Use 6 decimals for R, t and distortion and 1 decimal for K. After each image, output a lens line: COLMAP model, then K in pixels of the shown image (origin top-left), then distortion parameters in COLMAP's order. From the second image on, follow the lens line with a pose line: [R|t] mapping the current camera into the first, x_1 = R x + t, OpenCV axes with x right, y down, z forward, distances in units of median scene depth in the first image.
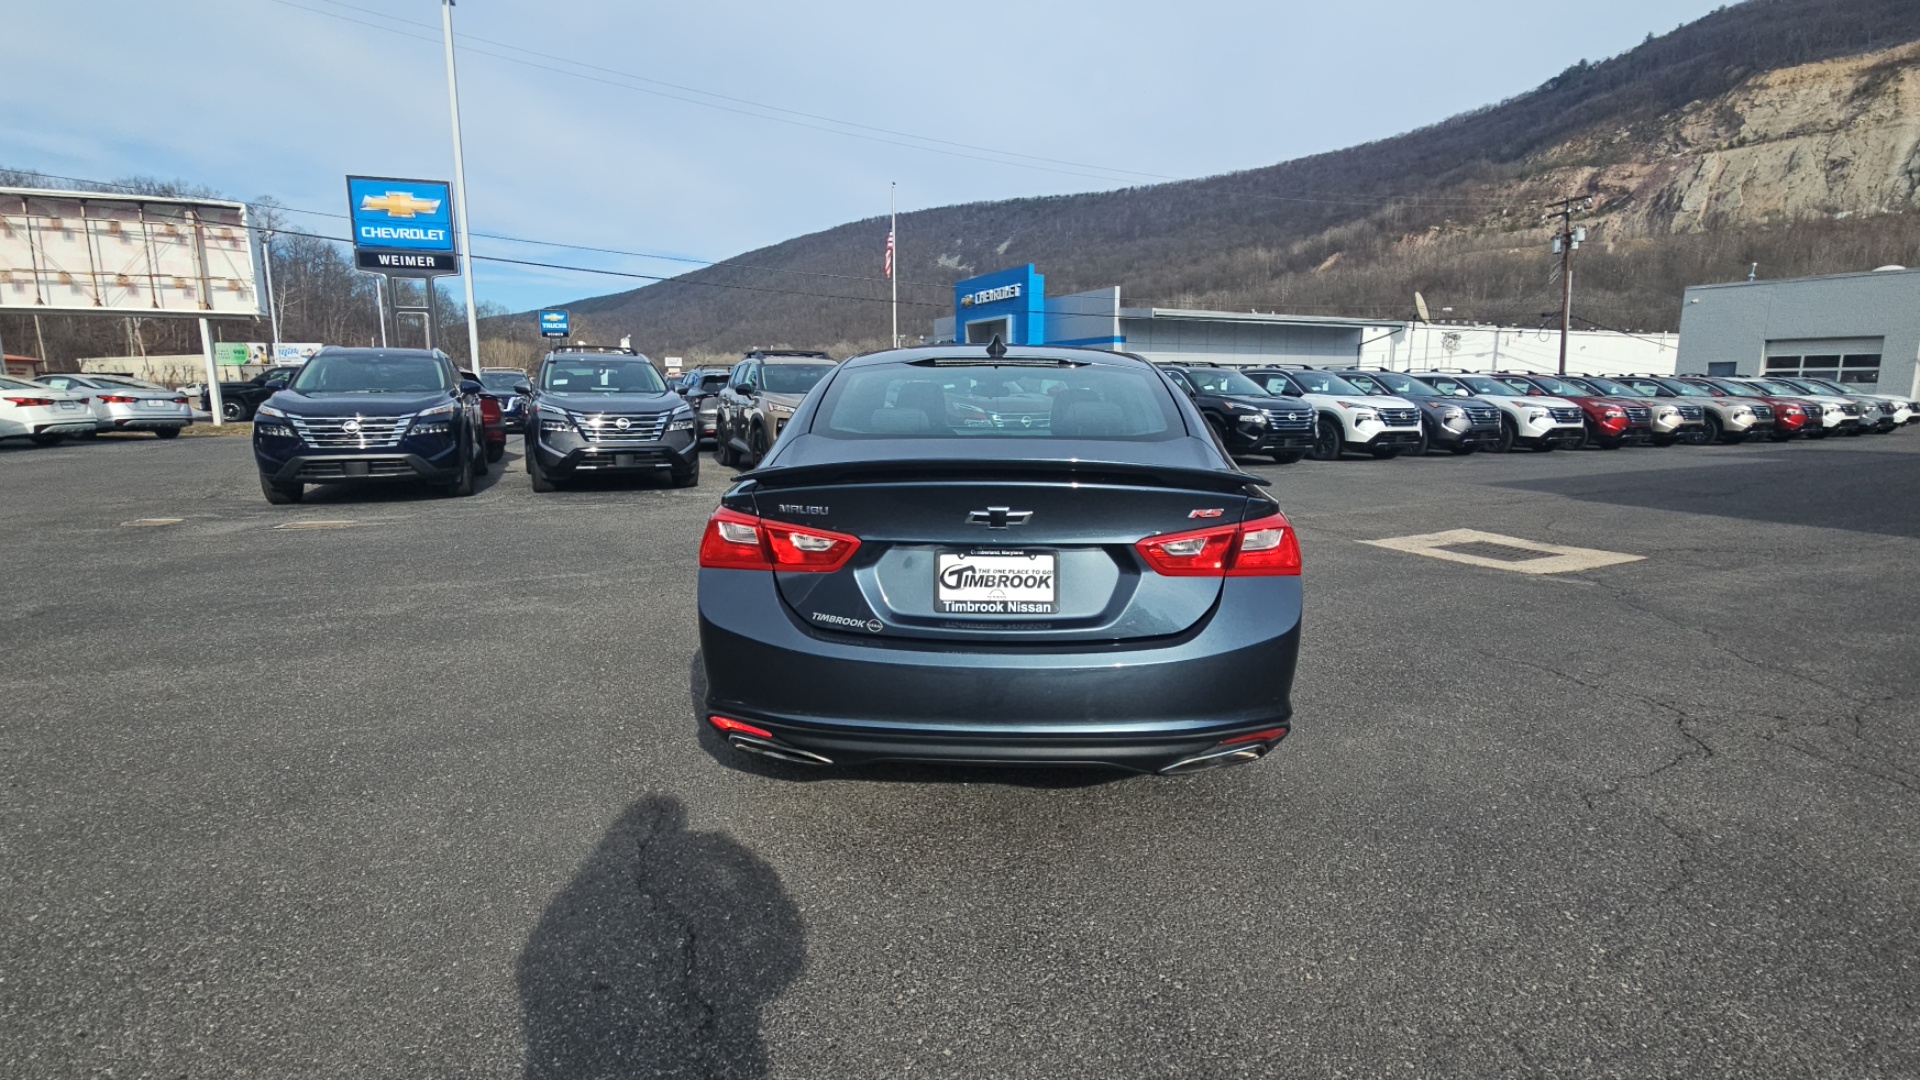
lens RADIAL K [[856.2, 0, 956.9], [0, 856.2, 537.4], [0, 0, 1]] dist [0.010797, -0.007314]
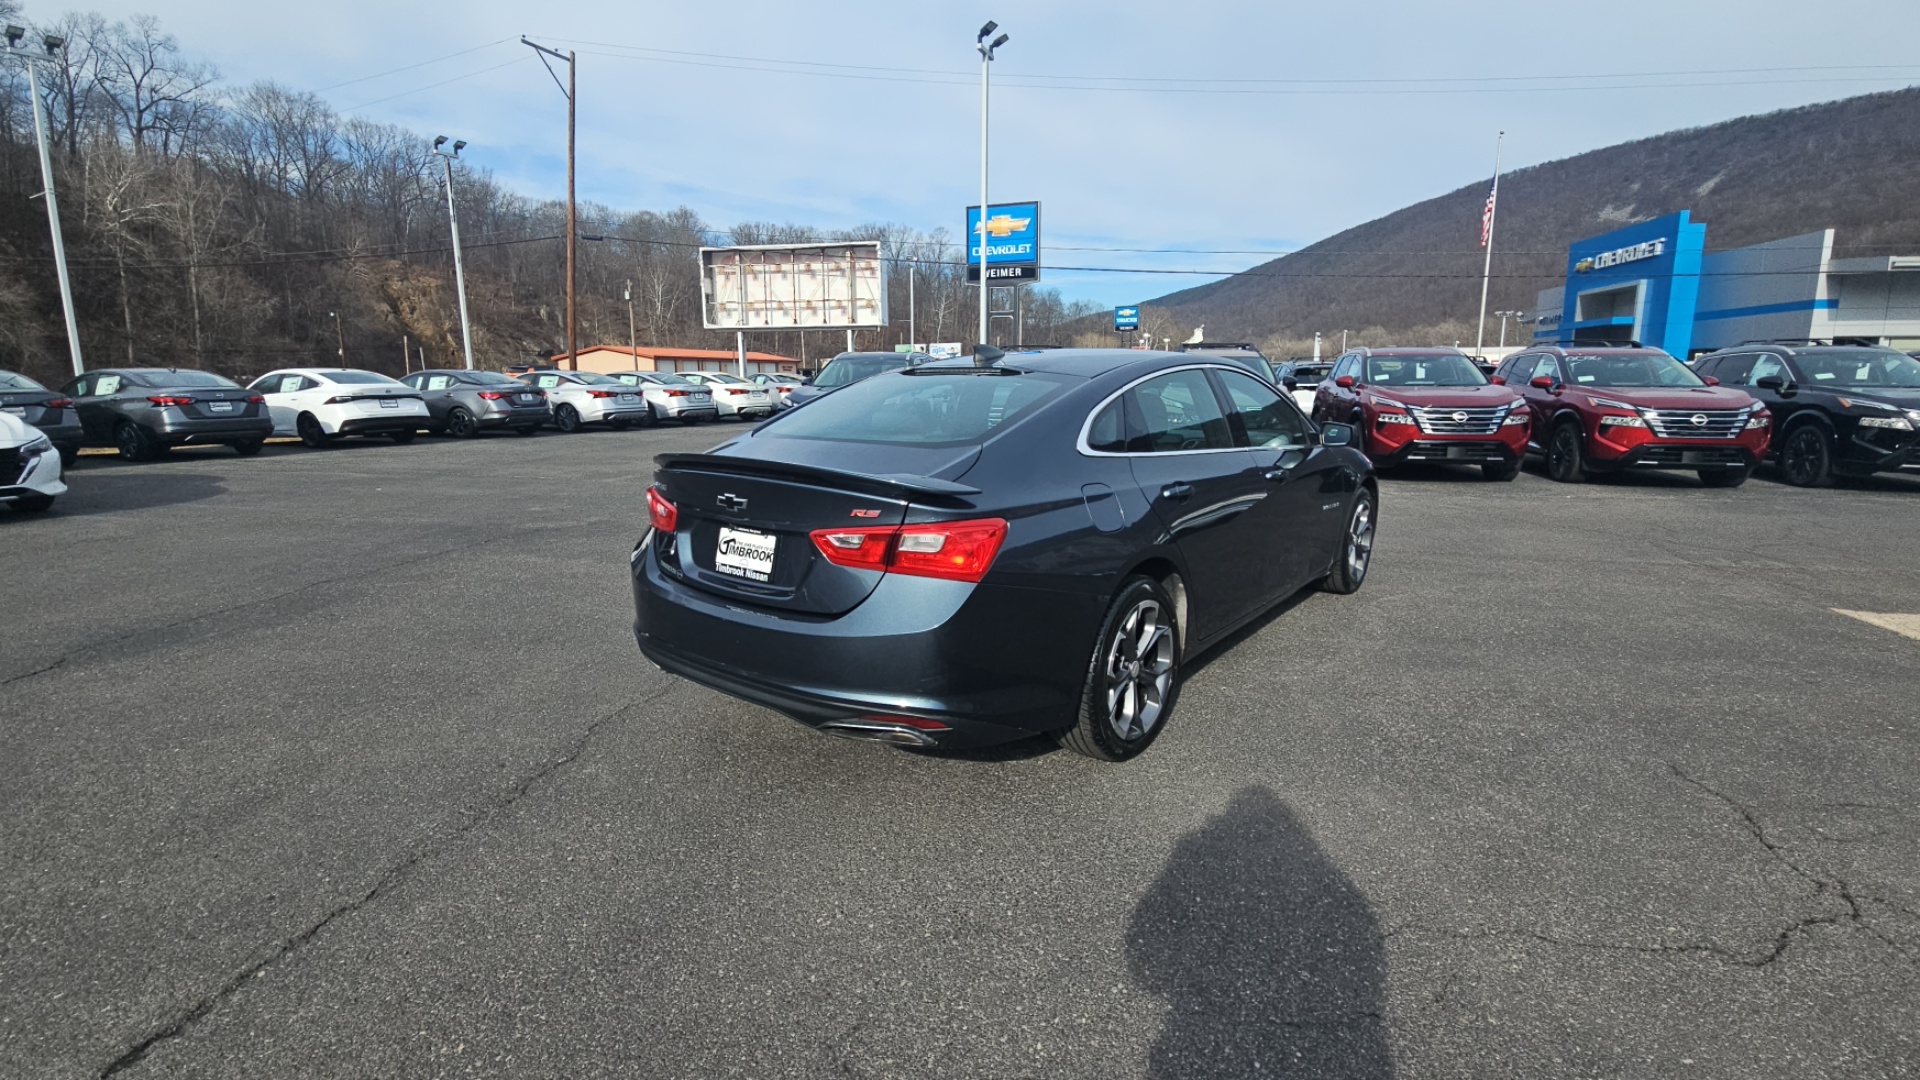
lens RADIAL K [[856.2, 0, 955.8], [0, 856.2, 537.3], [0, 0, 1]] dist [0.010797, -0.007314]
pose [[0.801685, 0.102981, -0.588809, 0.088830], [-0.095236, 0.994470, 0.044263, -0.004872], [0.590111, 0.020591, 0.807059, 0.013082]]
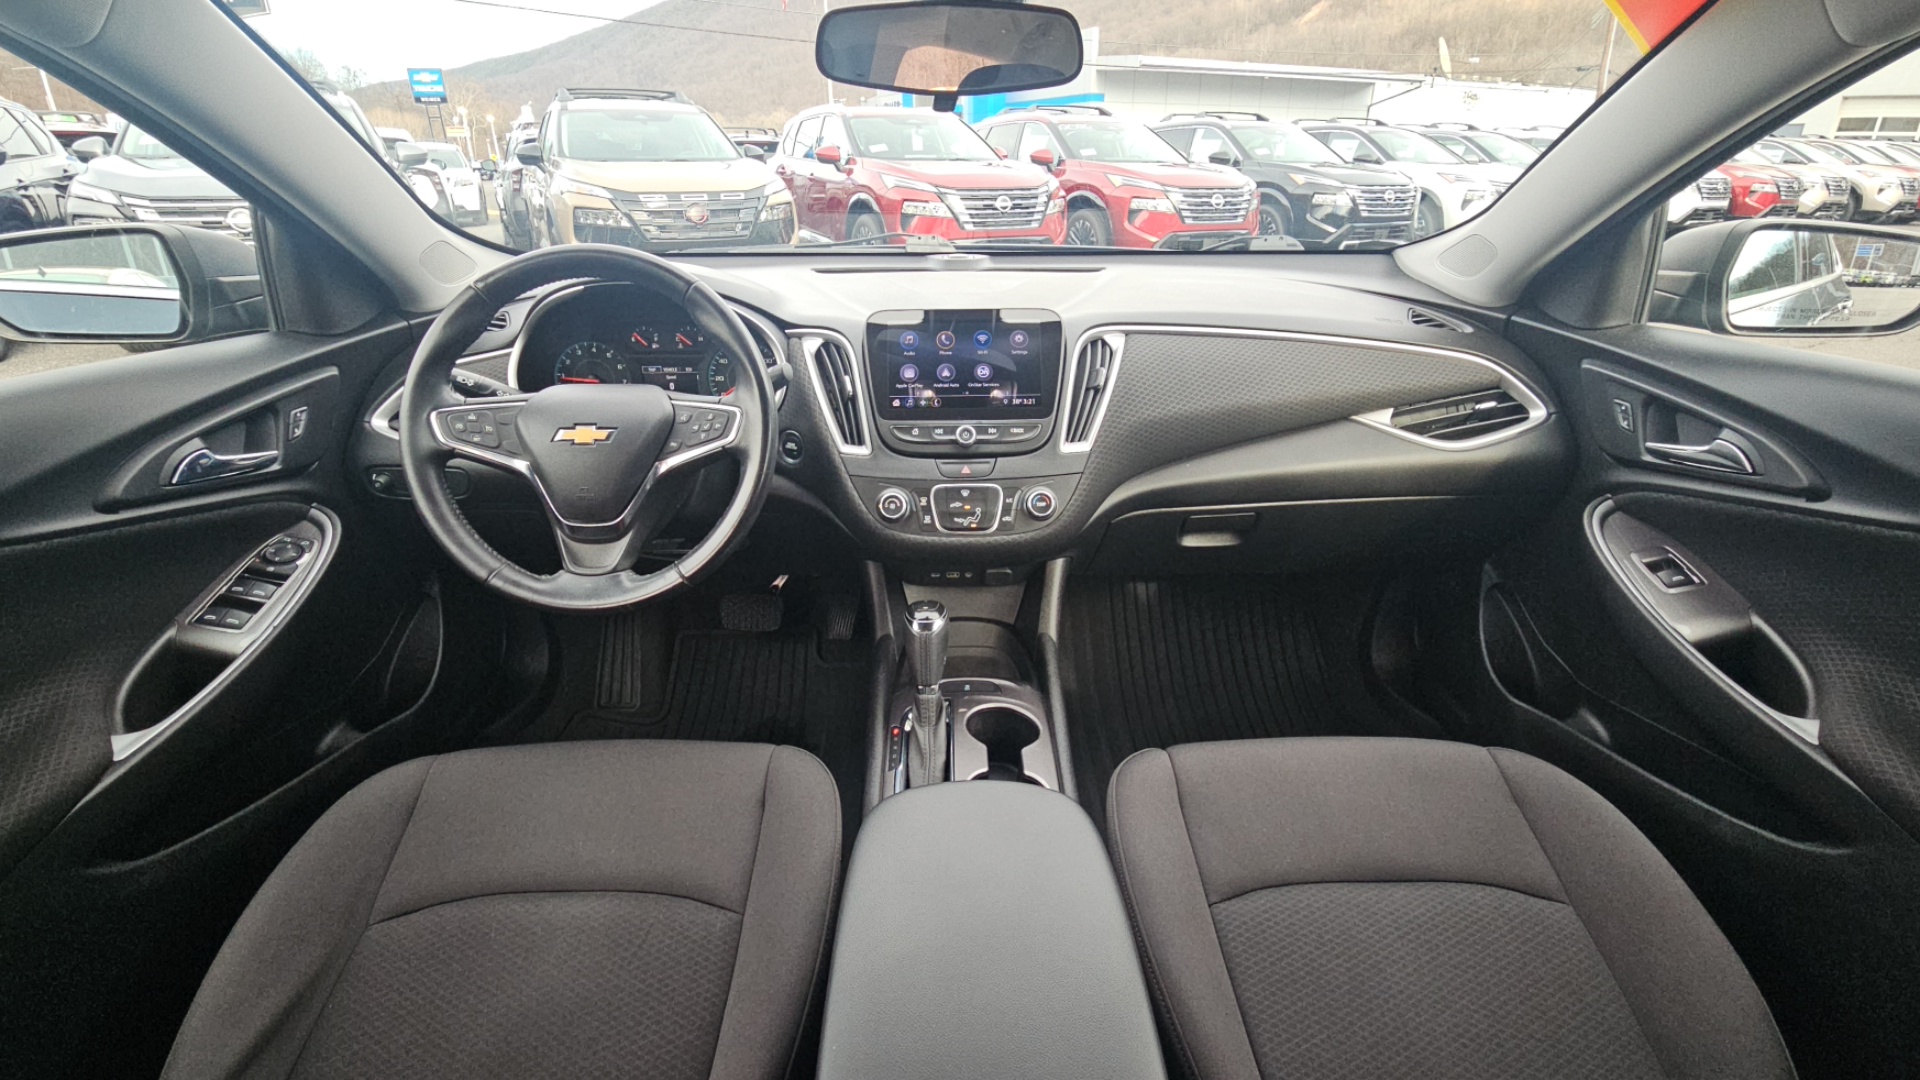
lens RADIAL K [[856.2, 0, 958.3], [0, 856.2, 531.8], [0, 0, 1]] dist [0.010797, -0.007314]
pose [[0.998483, -0.026429, 0.048294, 0.005944], [0.014604, 0.972959, 0.230518, -0.023711], [-0.053080, -0.229463, 0.971869, 0.160372]]
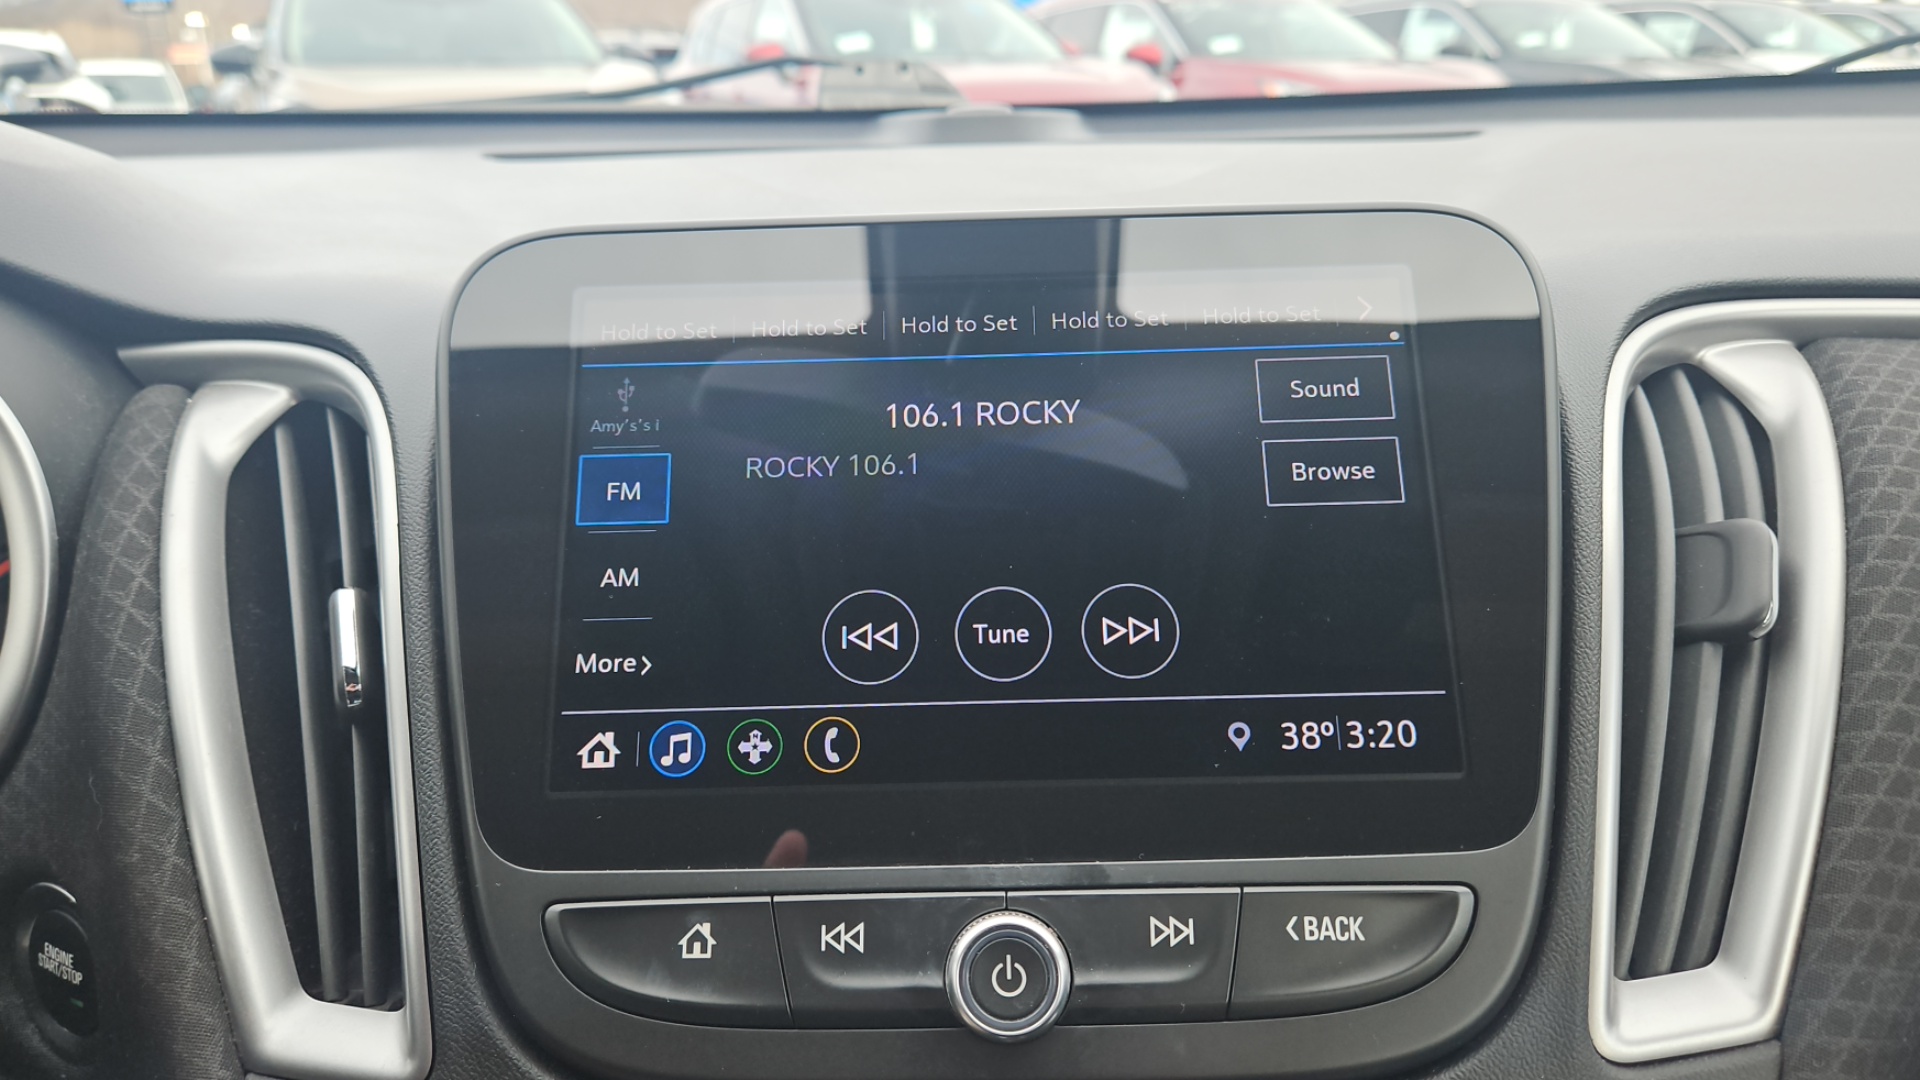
lens RADIAL K [[1452.0, 0, 959.7], [0, 1452.0, 529.8], [0, 0, 1]] dist [0.007729, -0.013578]
pose [[0.999282, -0.031693, 0.020769, 0.007806], [0.029003, 0.992464, 0.119052, -0.023442], [-0.024386, -0.118364, 0.992671, 0.189090]]
